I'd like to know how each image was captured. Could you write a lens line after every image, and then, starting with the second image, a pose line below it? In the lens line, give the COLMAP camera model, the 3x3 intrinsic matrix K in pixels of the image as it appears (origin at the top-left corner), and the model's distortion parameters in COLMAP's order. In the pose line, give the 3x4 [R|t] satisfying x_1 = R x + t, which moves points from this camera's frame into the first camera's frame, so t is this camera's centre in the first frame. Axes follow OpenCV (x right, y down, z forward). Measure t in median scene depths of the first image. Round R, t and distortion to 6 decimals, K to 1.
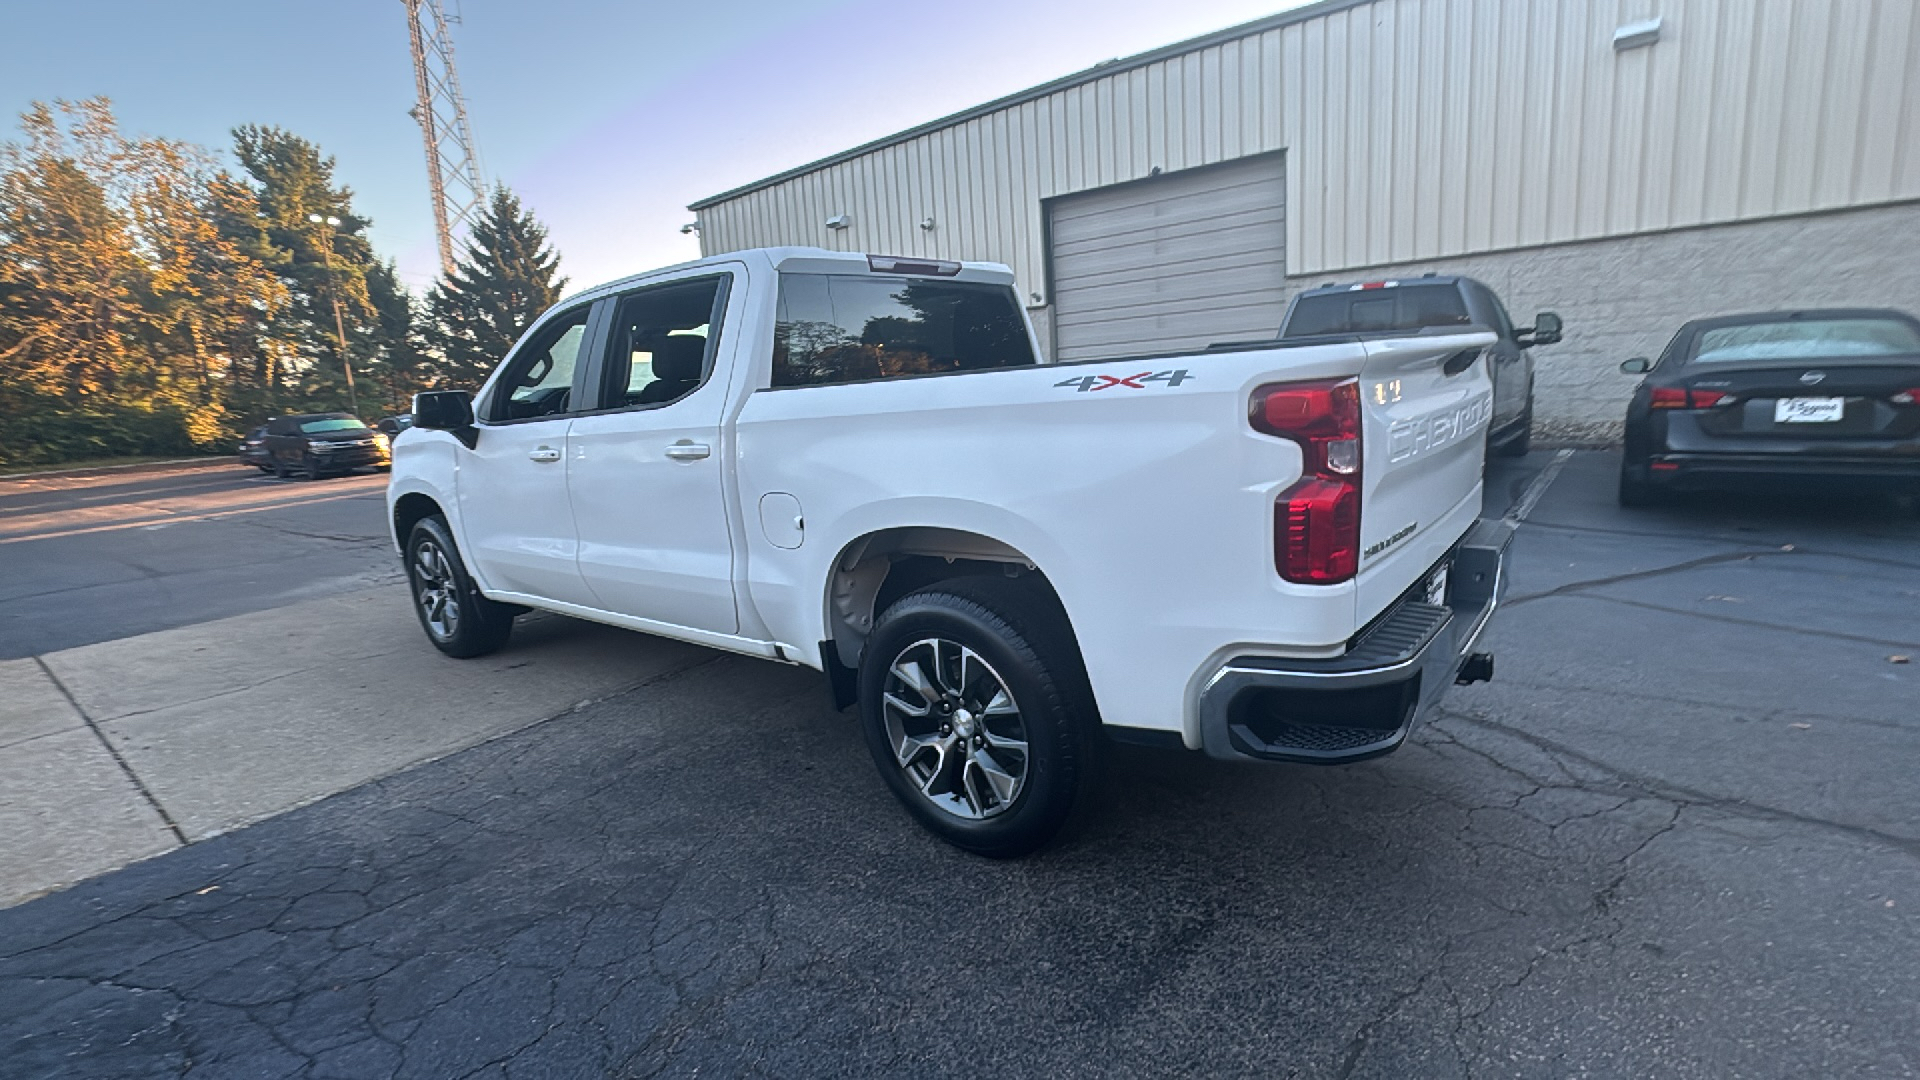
lens RADIAL K [[874.5, 0, 954.5], [0, 874.5, 537.3], [0, 0, 1]] dist [0.001515, -0.001470]
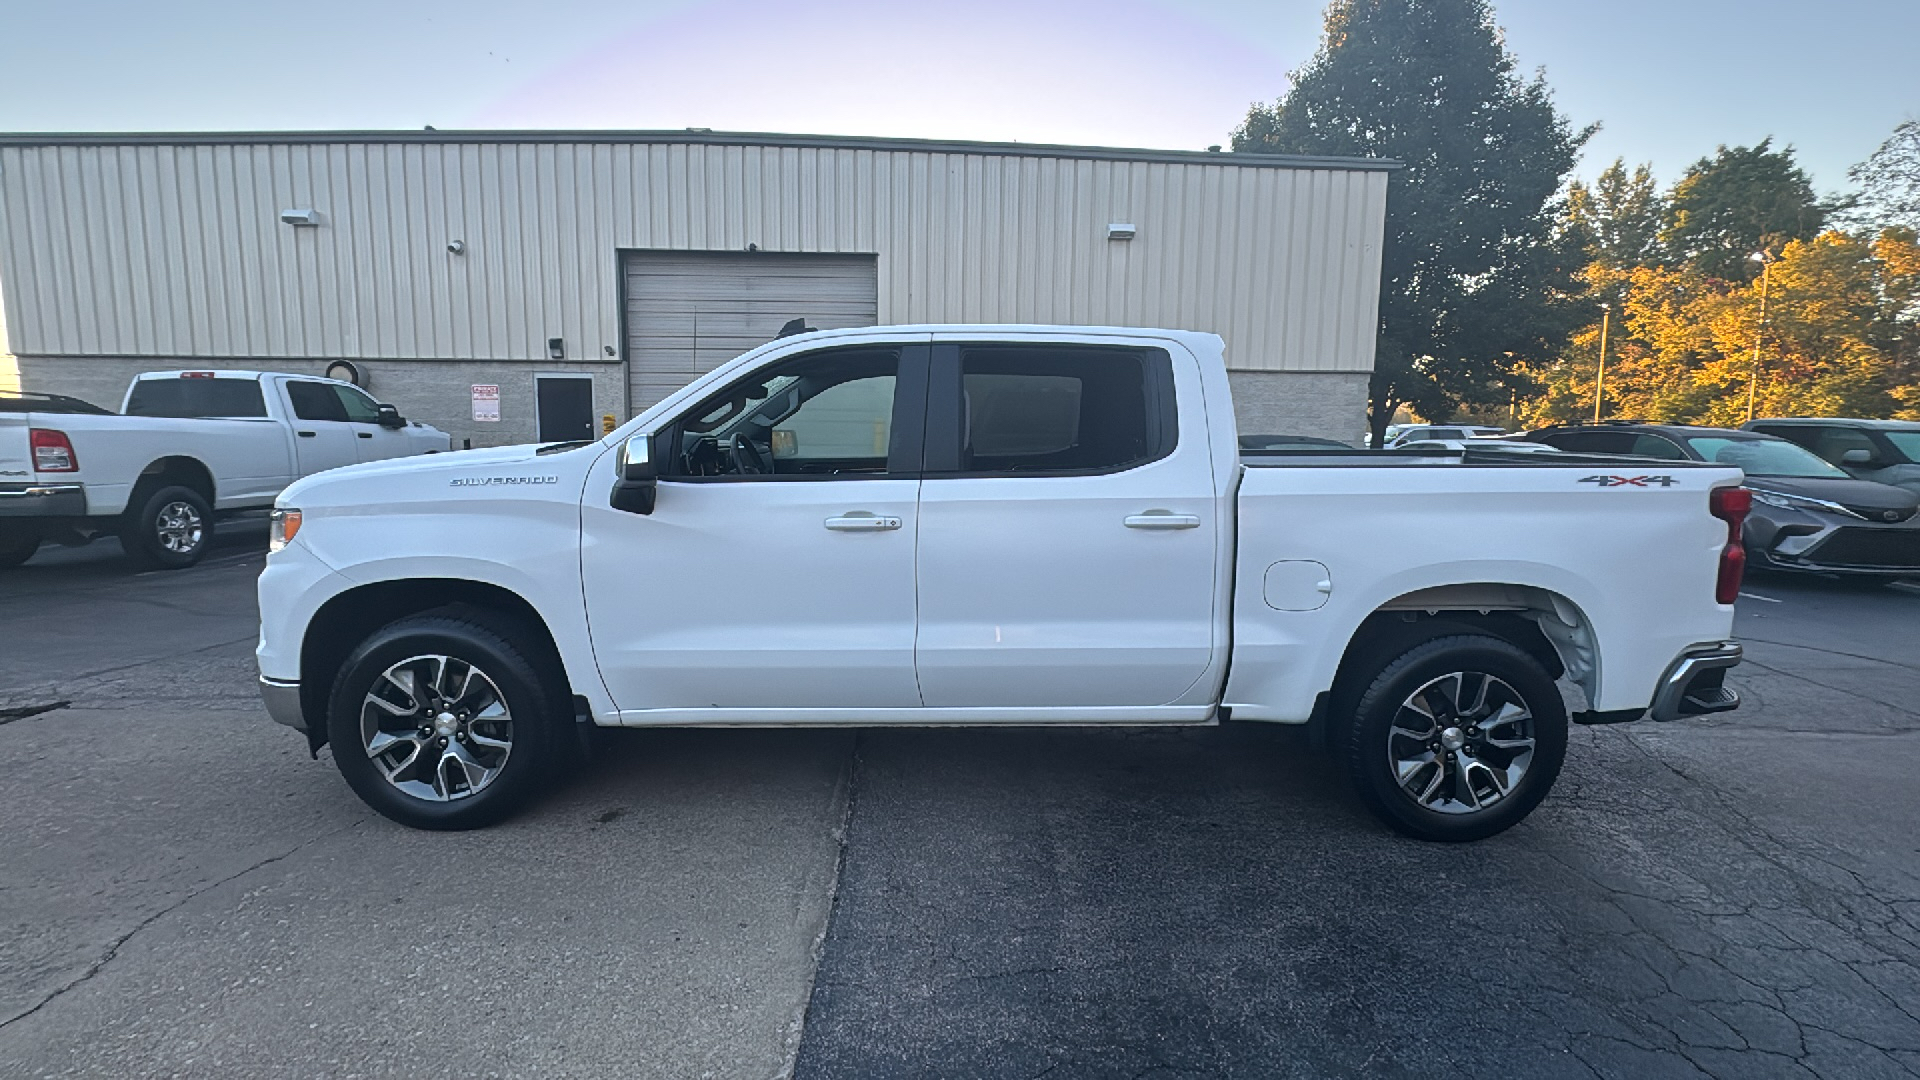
lens RADIAL K [[874.5, 0, 955.7], [0, 874.5, 537.1], [0, 0, 1]] dist [0.001515, -0.001470]
pose [[0.764380, -0.004936, 0.644747, -0.741342], [0.053459, 0.997013, -0.055744, -0.025132], [-0.642546, 0.077077, 0.762361, 0.259263]]
